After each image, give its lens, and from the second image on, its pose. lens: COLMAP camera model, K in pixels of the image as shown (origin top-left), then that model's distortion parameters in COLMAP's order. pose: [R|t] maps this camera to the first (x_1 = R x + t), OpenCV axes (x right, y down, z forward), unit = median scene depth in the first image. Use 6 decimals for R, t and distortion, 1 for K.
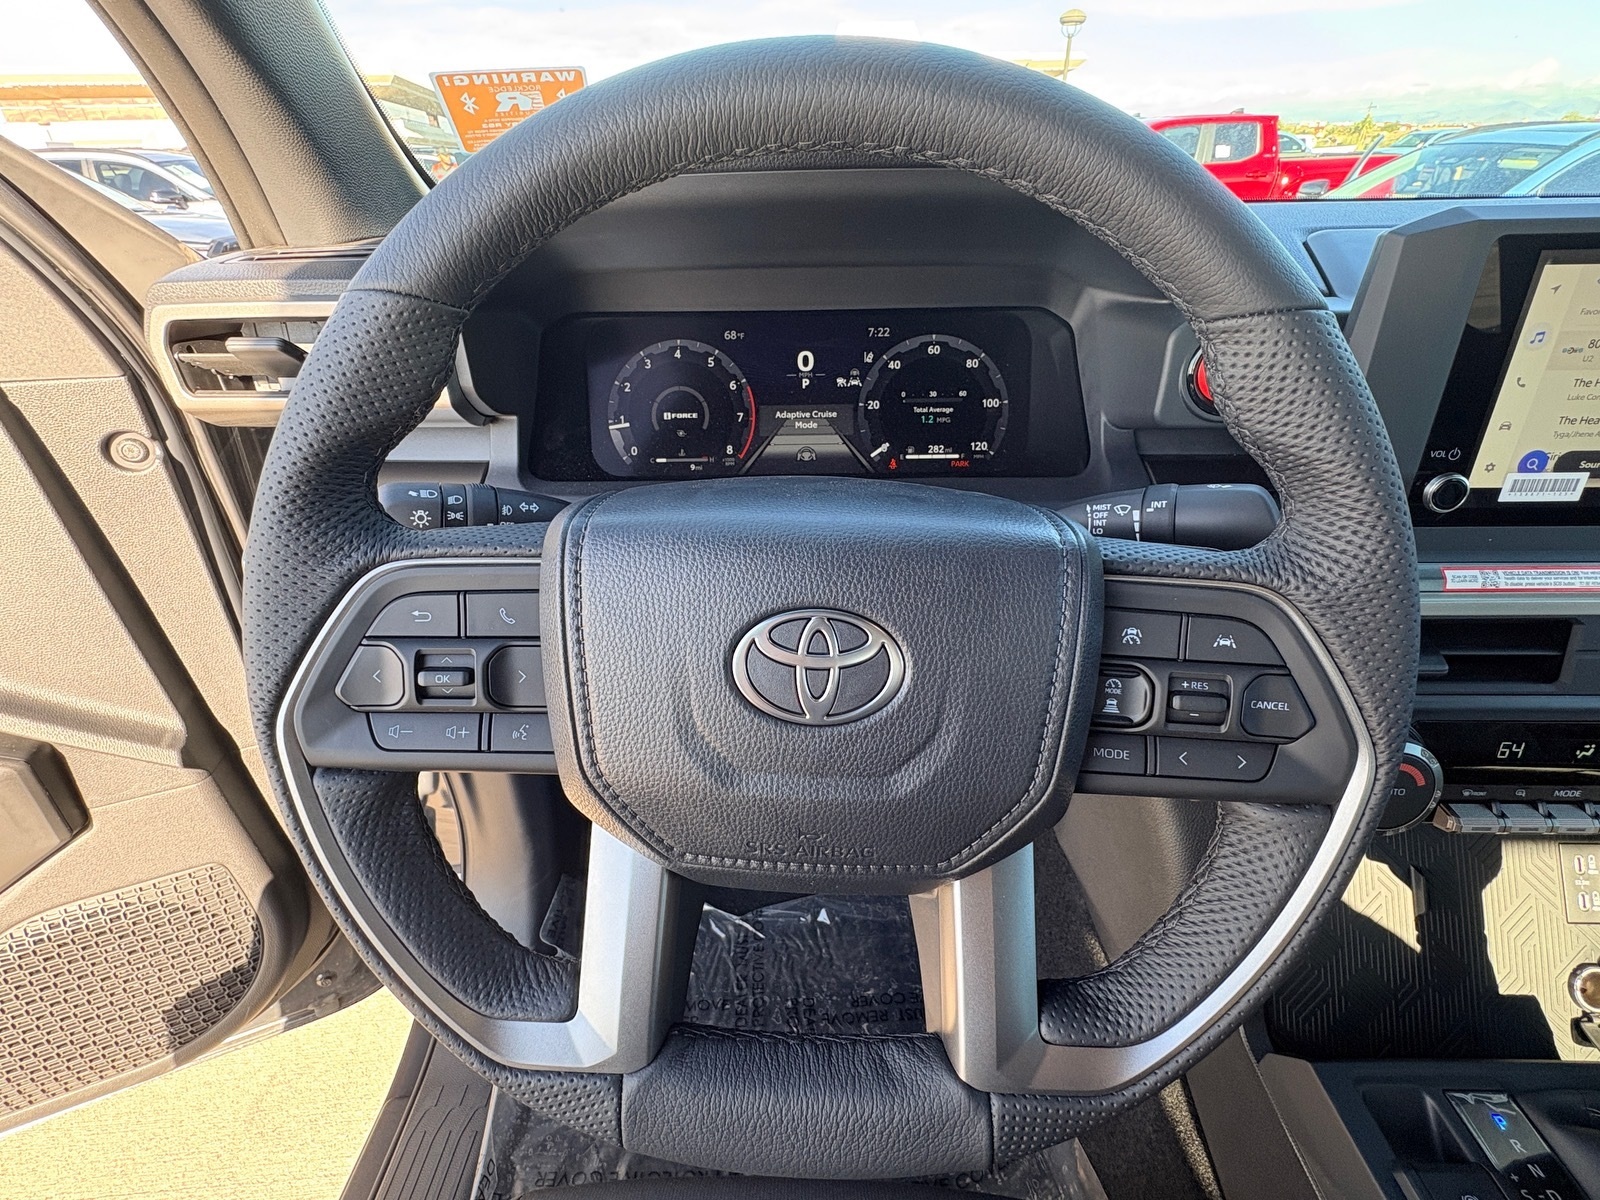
lens RADIAL K [[757.3, 0, 791.7], [0, 757.3, 595.3], [0, 0, 1]] dist [0.008977, -0.002663]
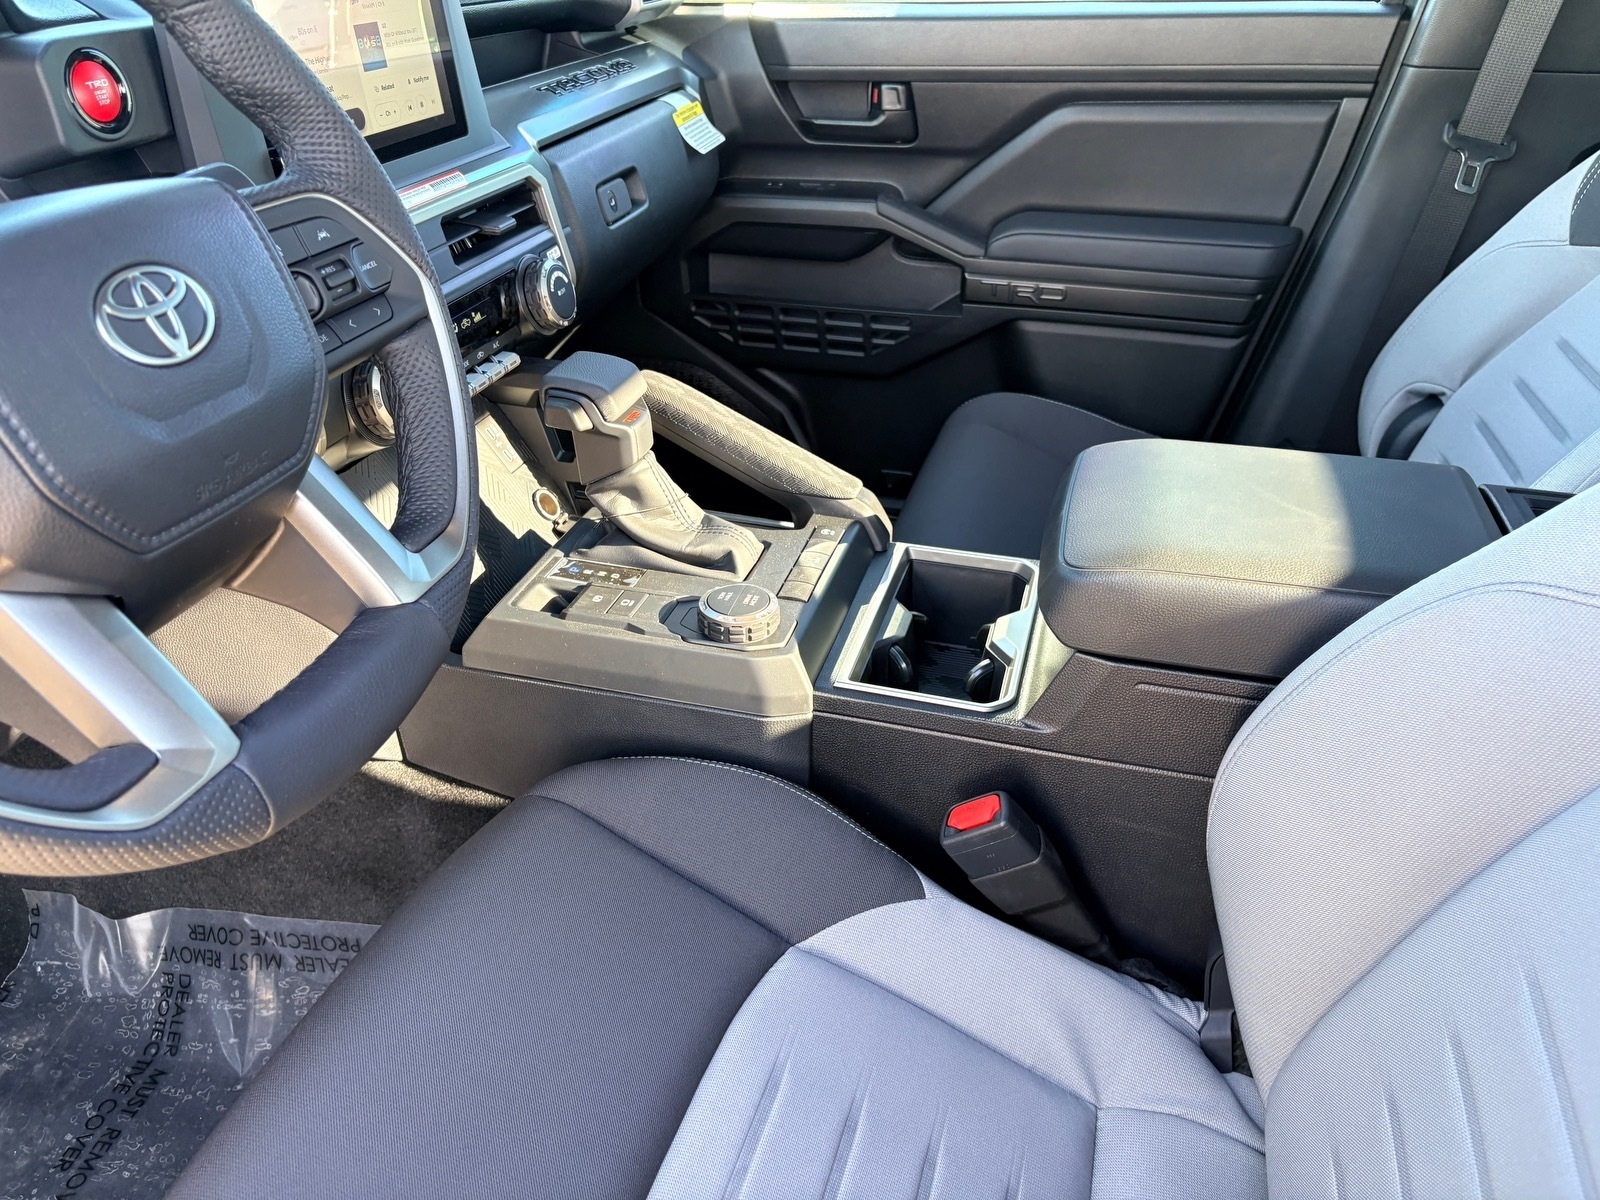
lens RADIAL K [[1202.6, 0, 796.5], [0, 1202.6, 599.2], [0, 0, 1]] dist [0.036768, -0.060435]
pose [[0.249059, -0.472962, 0.845149, -0.709000], [0.466059, 0.823492, 0.323498, 0.152727], [-0.848975, 0.313319, 0.425526, -0.239334]]
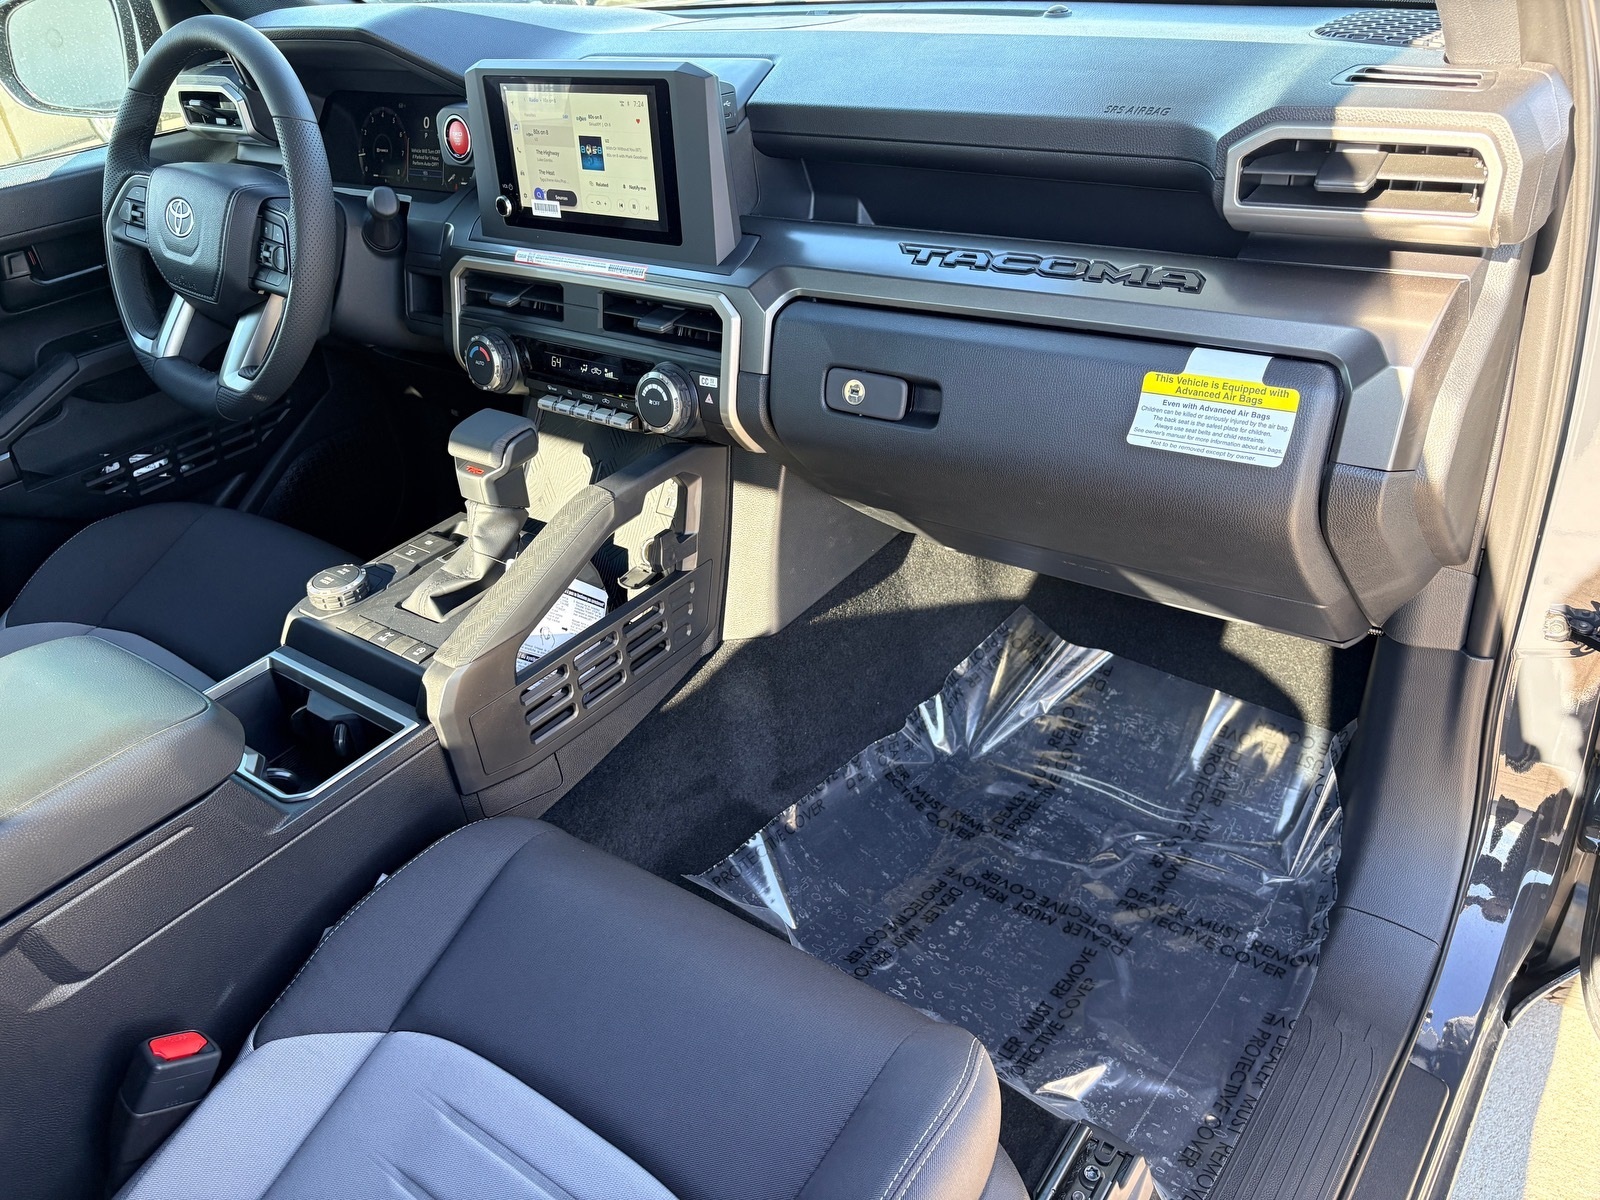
lens RADIAL K [[1202.6, 0, 789.1], [0, 1202.6, 621.3], [0, 0, 1]] dist [0.036768, -0.060435]
pose [[0.798091, 0.267892, -0.539708, 2.530755], [-0.214146, 0.963357, 0.161509, 0.175596], [0.563198, -0.013322, 0.826214, -0.871151]]
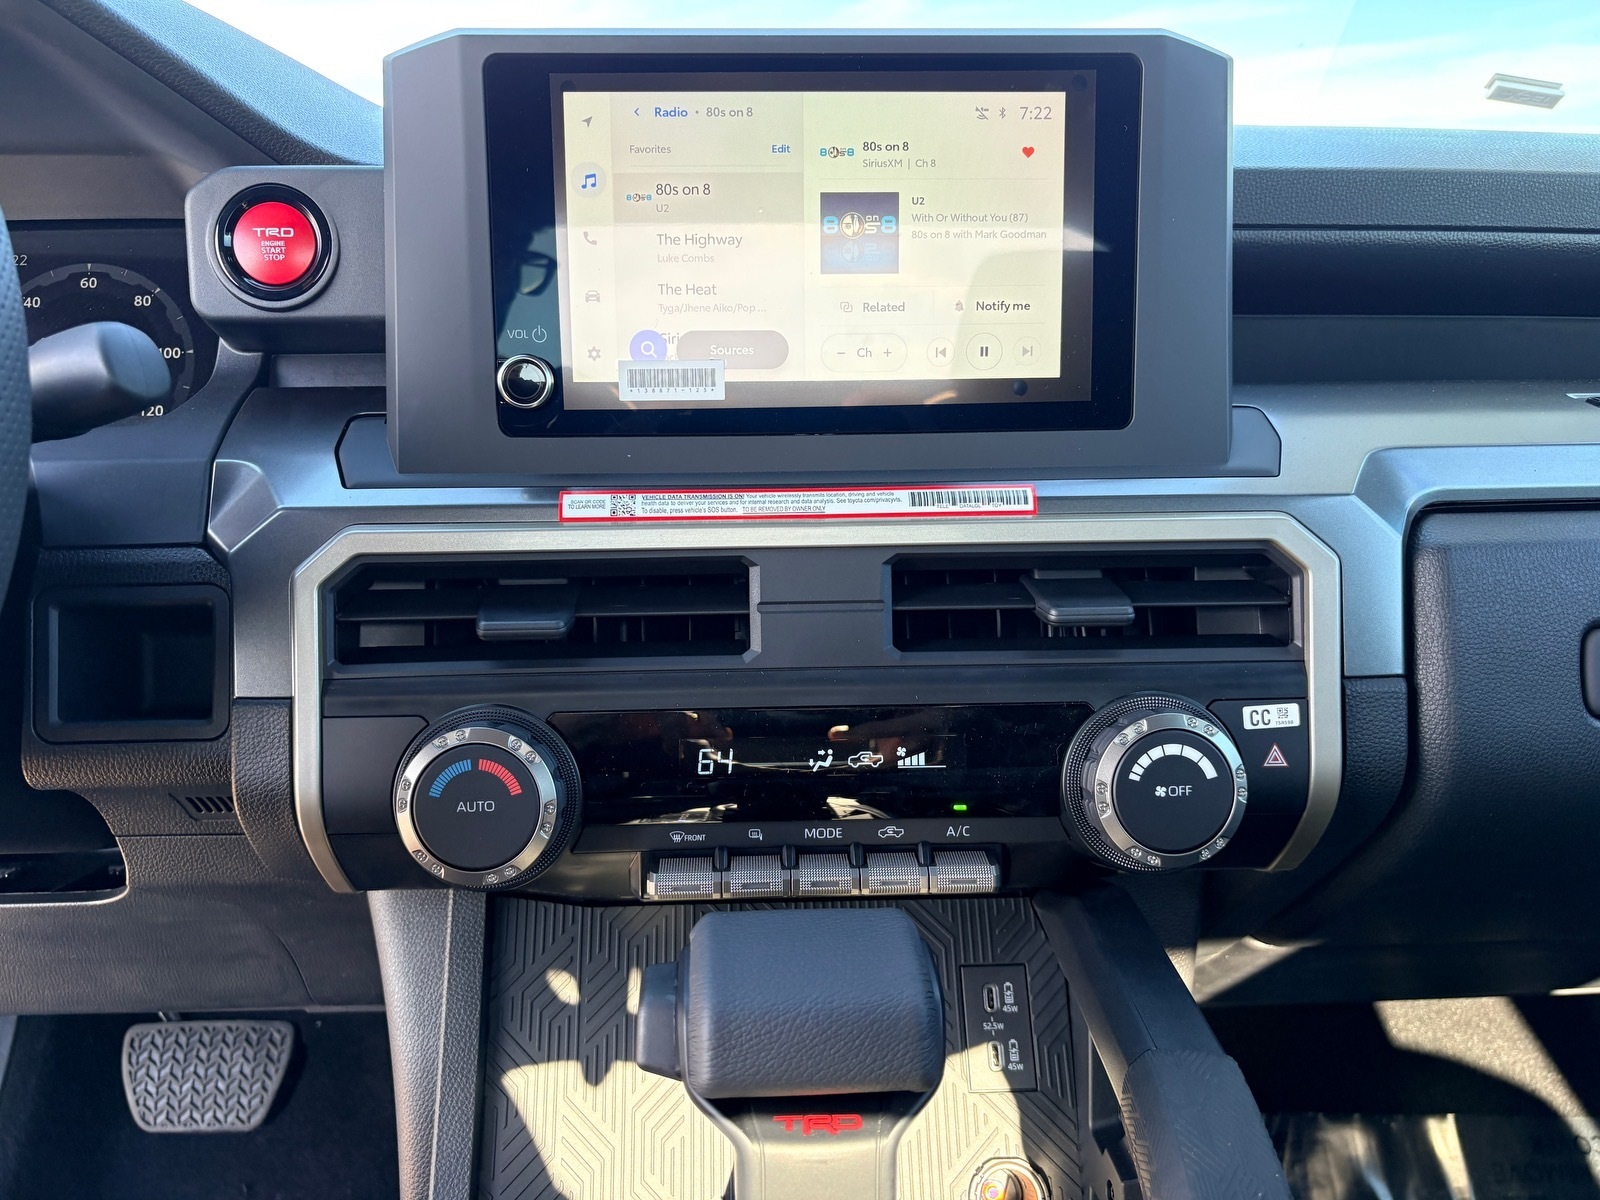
lens RADIAL K [[1202.6, 0, 780.5], [0, 1202.6, 609.4], [0, 0, 1]] dist [0.036768, -0.060435]
pose [[0.998034, -0.006753, 0.062303, 0.764382], [0.023072, 0.963940, -0.265117, 0.292040], [-0.058266, 0.266033, 0.962201, -0.059149]]
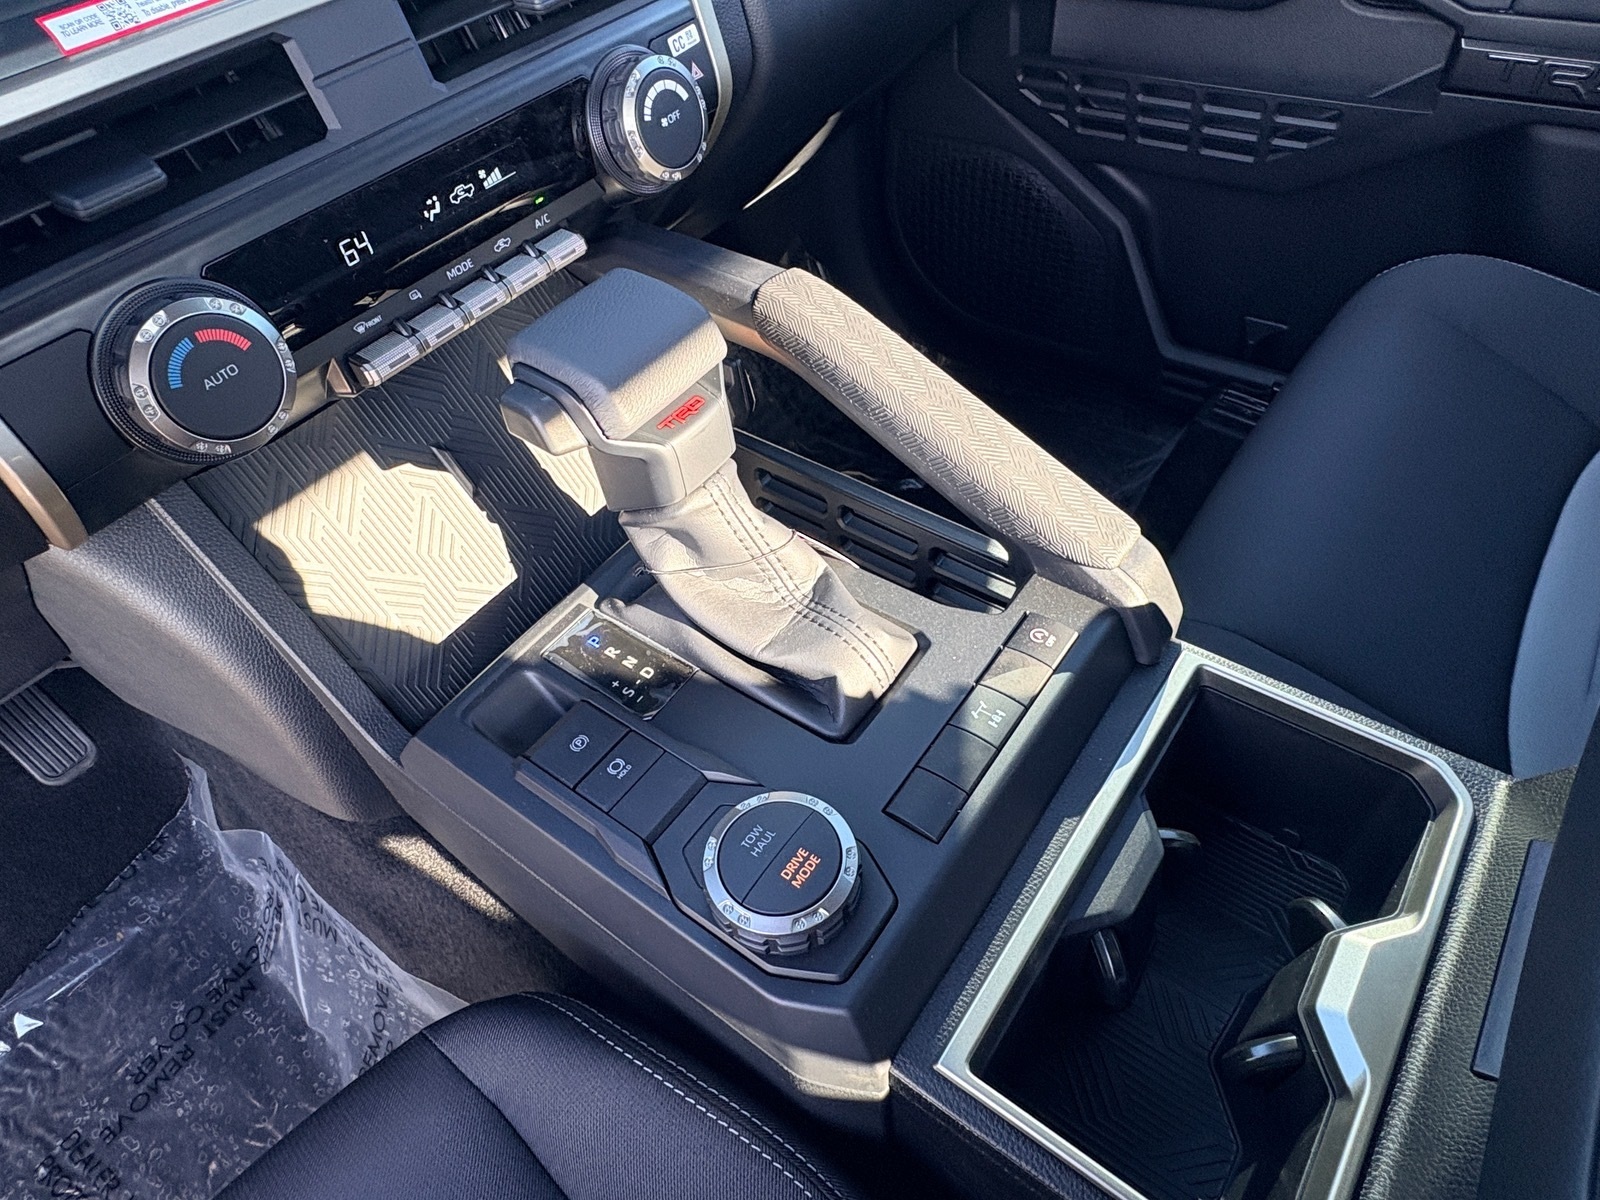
lens RADIAL K [[958.6, 0, 777.0], [0, 958.6, 588.5], [0, 0, 1]] dist [-0.006424, 0.004893]
pose [[0.587138, -0.619607, 0.520919, 0.399901], [0.472181, 0.784844, 0.401328, 0.231058], [-0.657506, 0.010333, 0.753379, 0.018768]]
